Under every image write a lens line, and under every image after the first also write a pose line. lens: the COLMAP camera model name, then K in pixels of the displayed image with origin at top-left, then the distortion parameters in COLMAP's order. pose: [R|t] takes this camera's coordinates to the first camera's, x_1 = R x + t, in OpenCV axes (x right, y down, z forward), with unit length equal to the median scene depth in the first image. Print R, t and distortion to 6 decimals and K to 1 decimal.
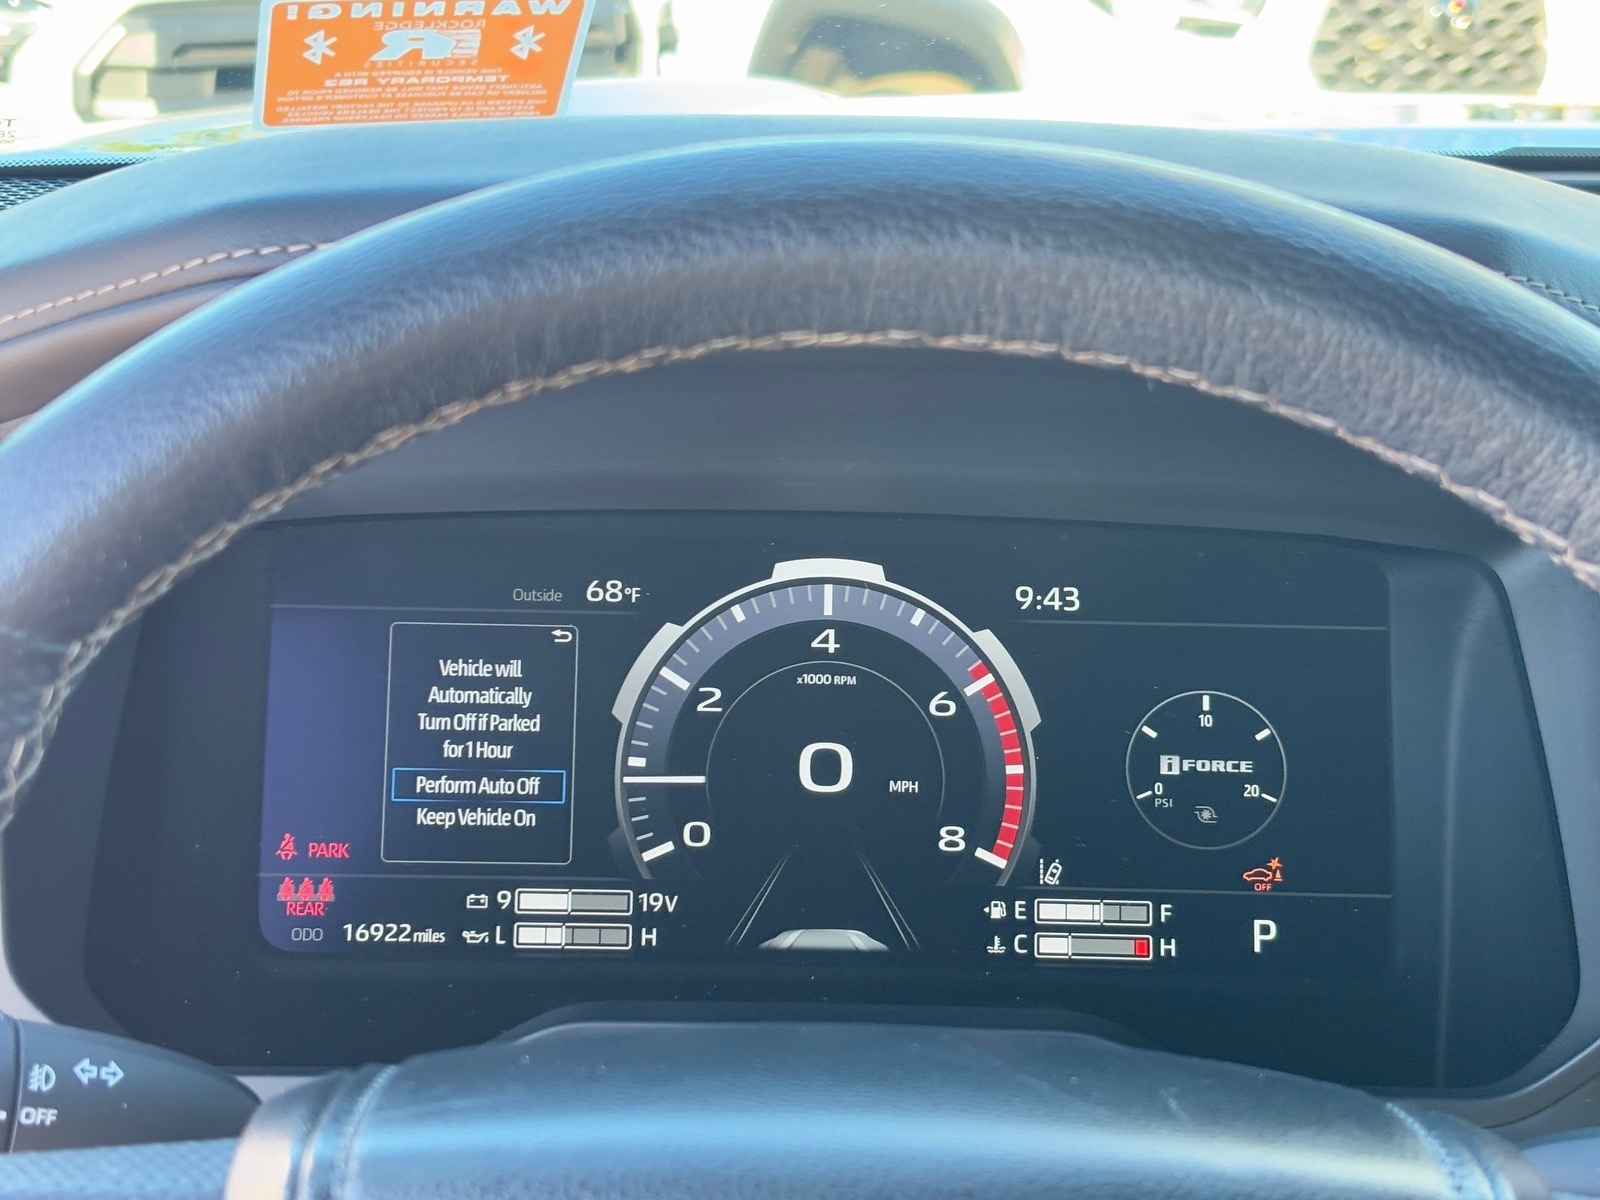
lens RADIAL K [[2766.7, 0, 765.9], [0, 2766.7, 591.6], [0, 0, 1]] dist [0.177238, 0.000000]
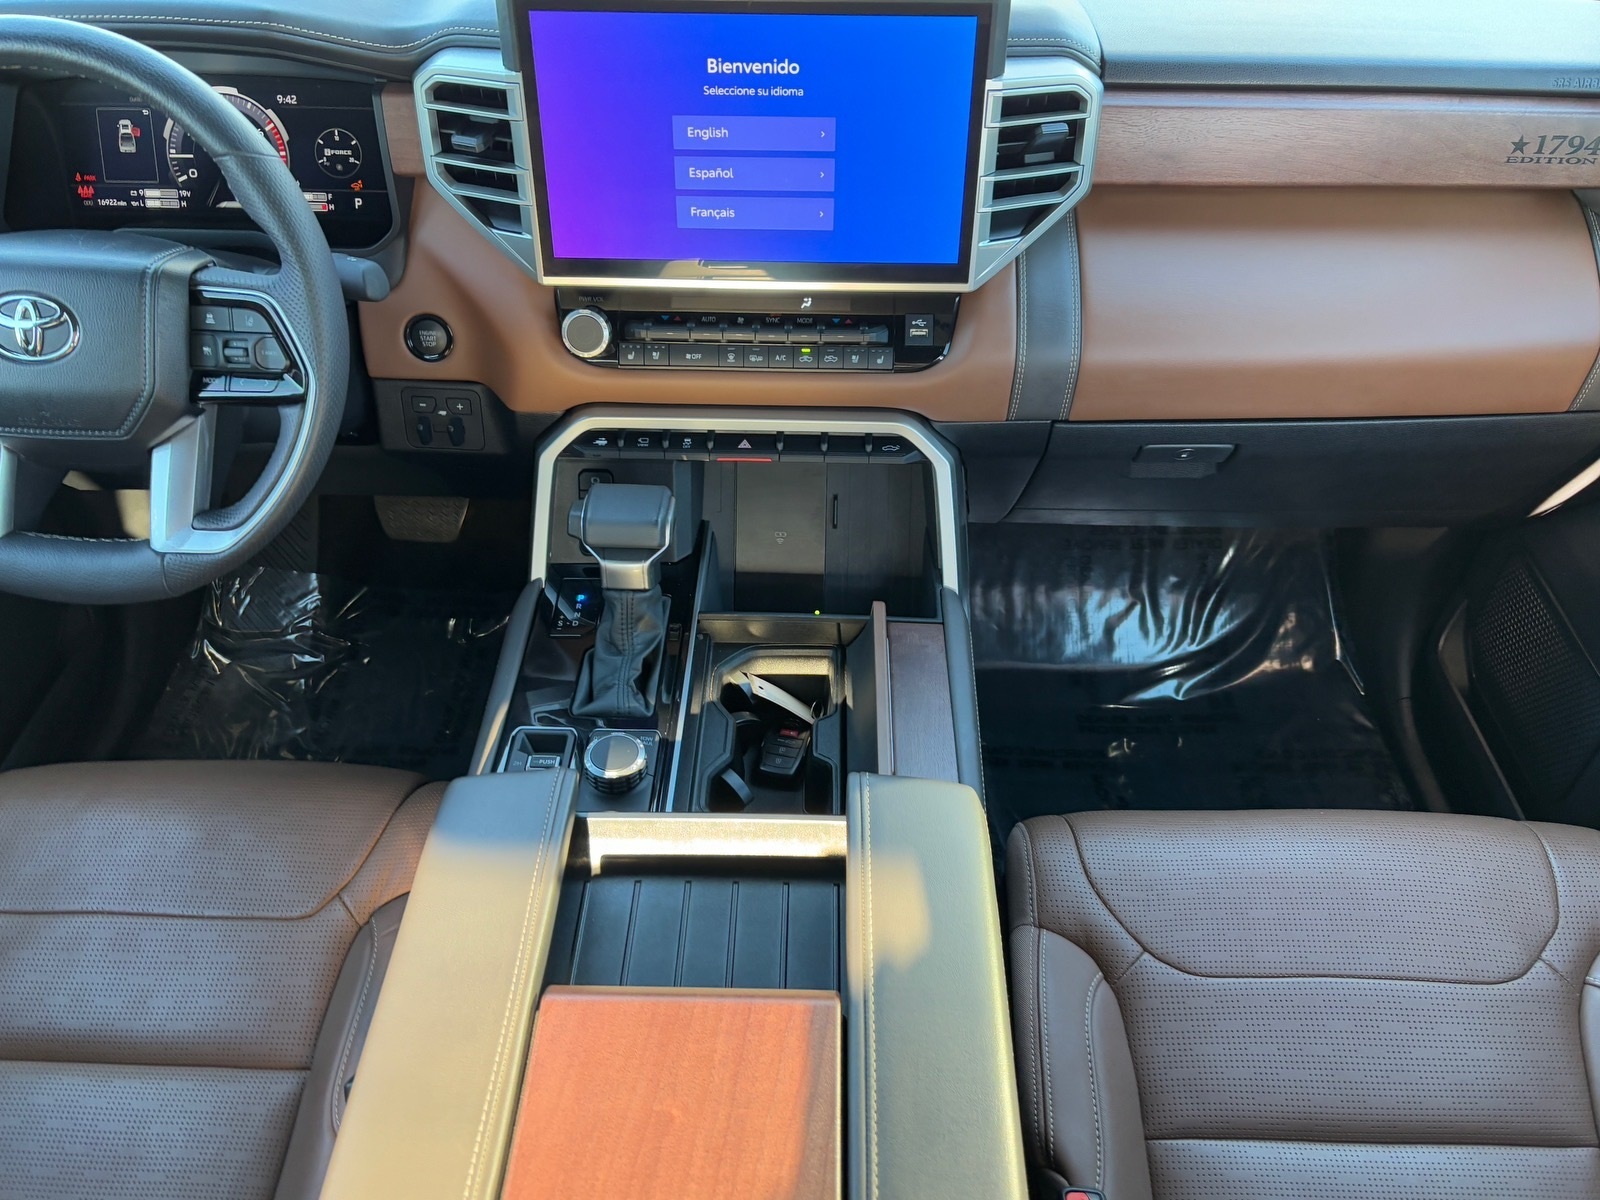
lens RADIAL K [[1274.8, 0, 801.4], [0, 1274.8, 597.8], [0, 0, 1]] dist [0.028073, -0.038876]
pose [[0.999564, 0.007250, -0.028616, 0.784842], [0.005541, 0.906063, 0.423108, -0.105428], [0.028996, -0.423082, 0.905627, -0.657373]]
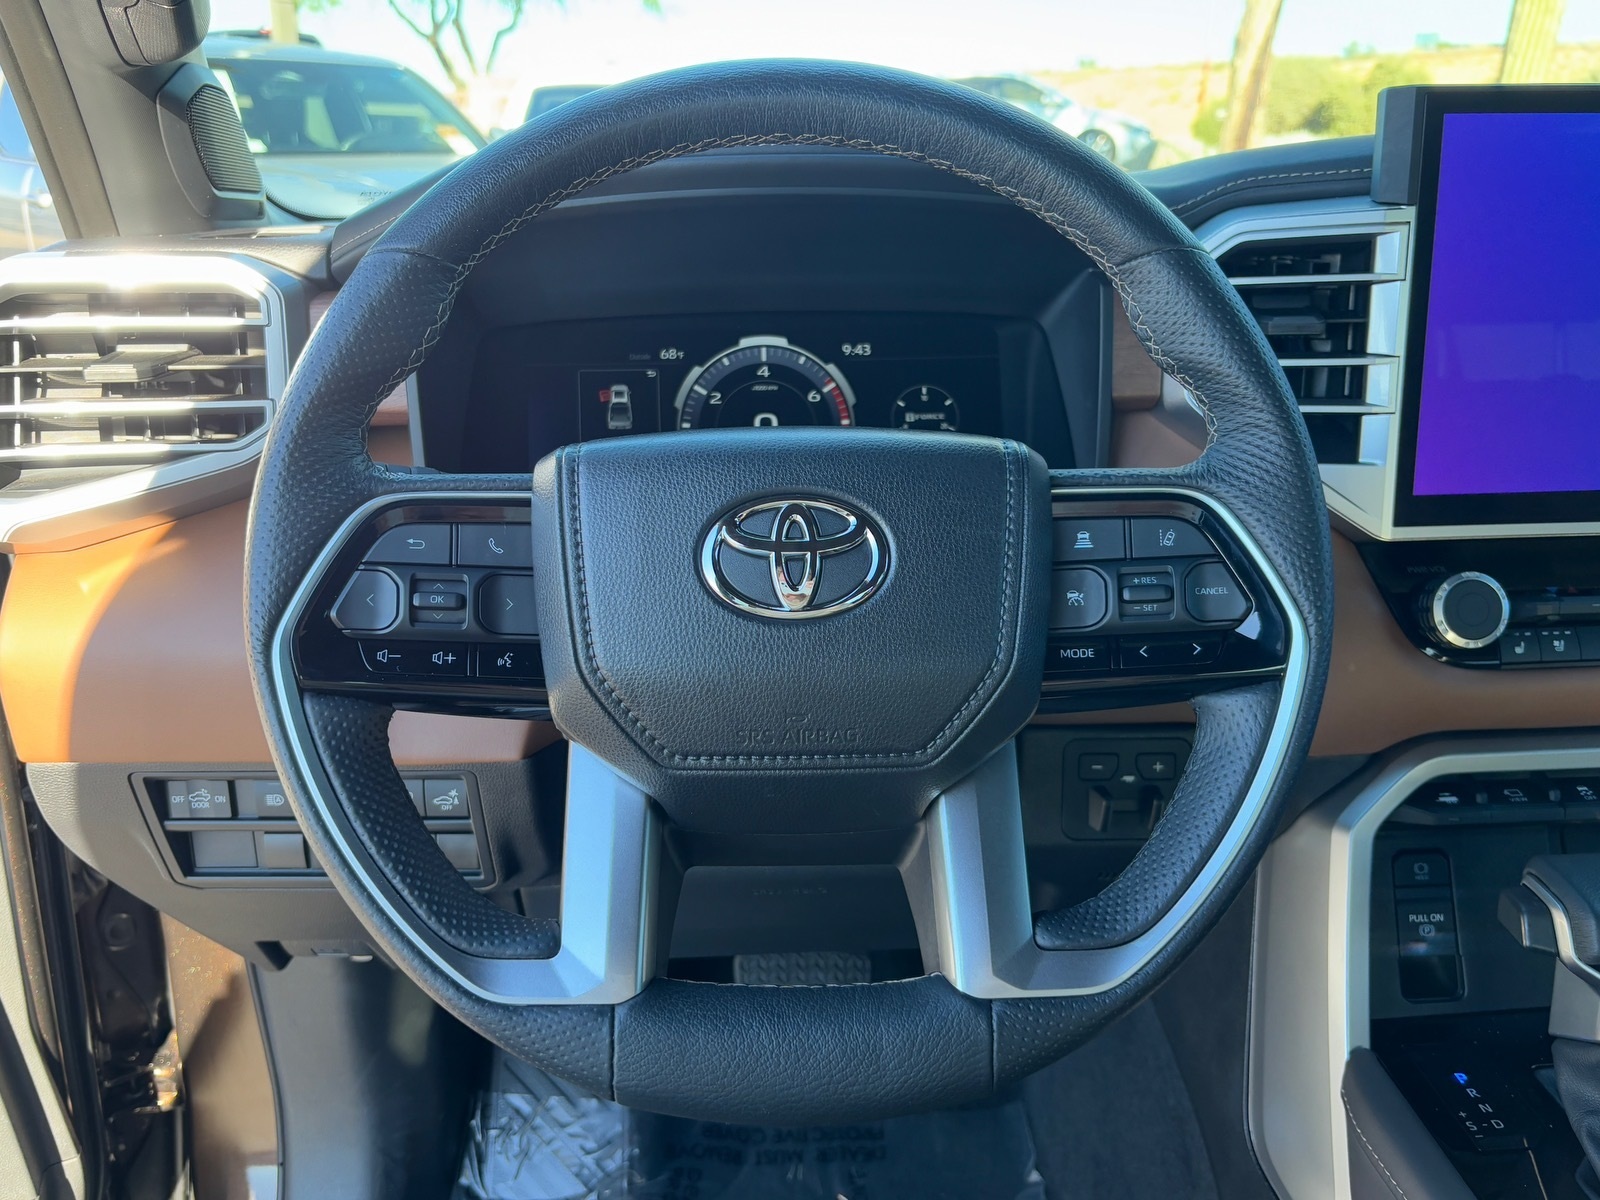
lens RADIAL K [[1306.1, 0, 790.0], [0, 1306.1, 608.1], [0, 0, 1]] dist [0.044246, -0.066261]
pose [[0.998403, -0.047833, 0.030059, 0.001000], [0.046171, 0.997486, 0.053757, 0.161232], [-0.032555, -0.052283, 0.998102, -0.124829]]
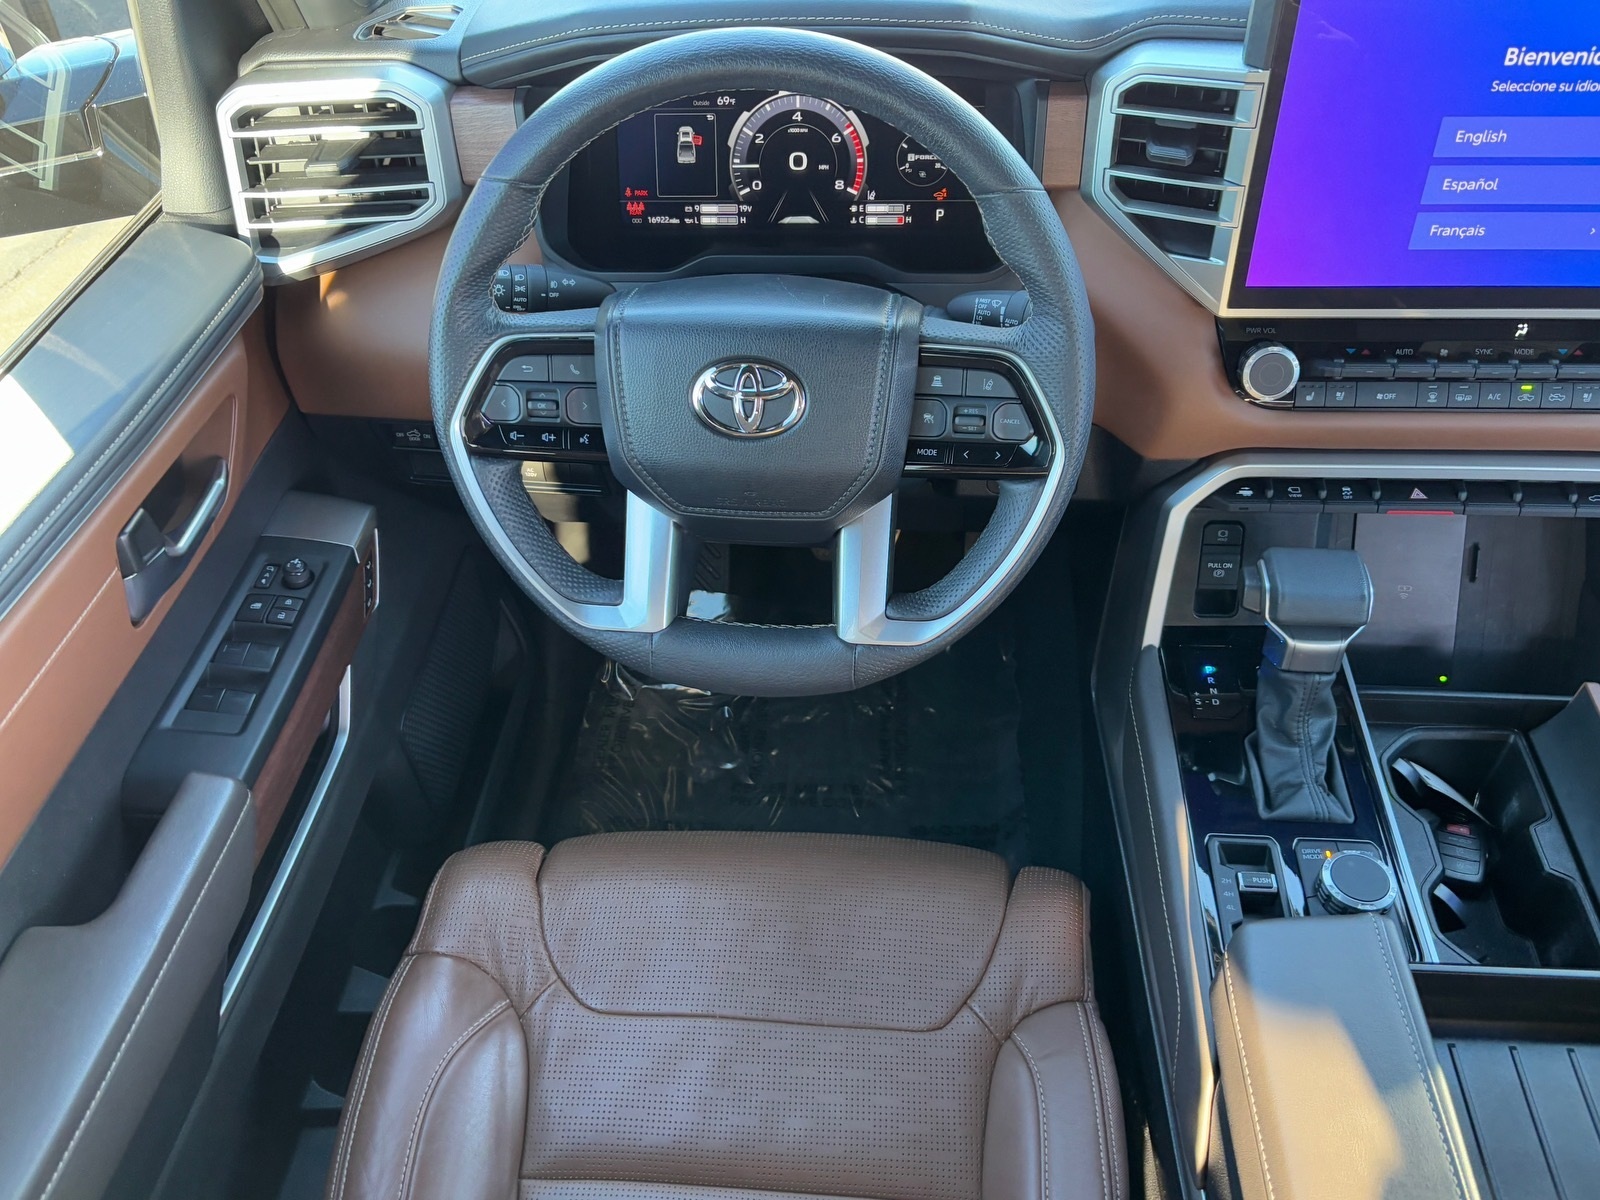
lens RADIAL K [[1274.8, 0, 792.2], [0, 1274.8, 612.8], [0, 0, 1]] dist [0.028073, -0.038876]
pose [[0.994060, 0.014713, -0.107832, 0.174618], [0.038397, 0.879688, 0.473998, -0.167283], [0.101833, -0.475323, 0.873898, -0.469843]]
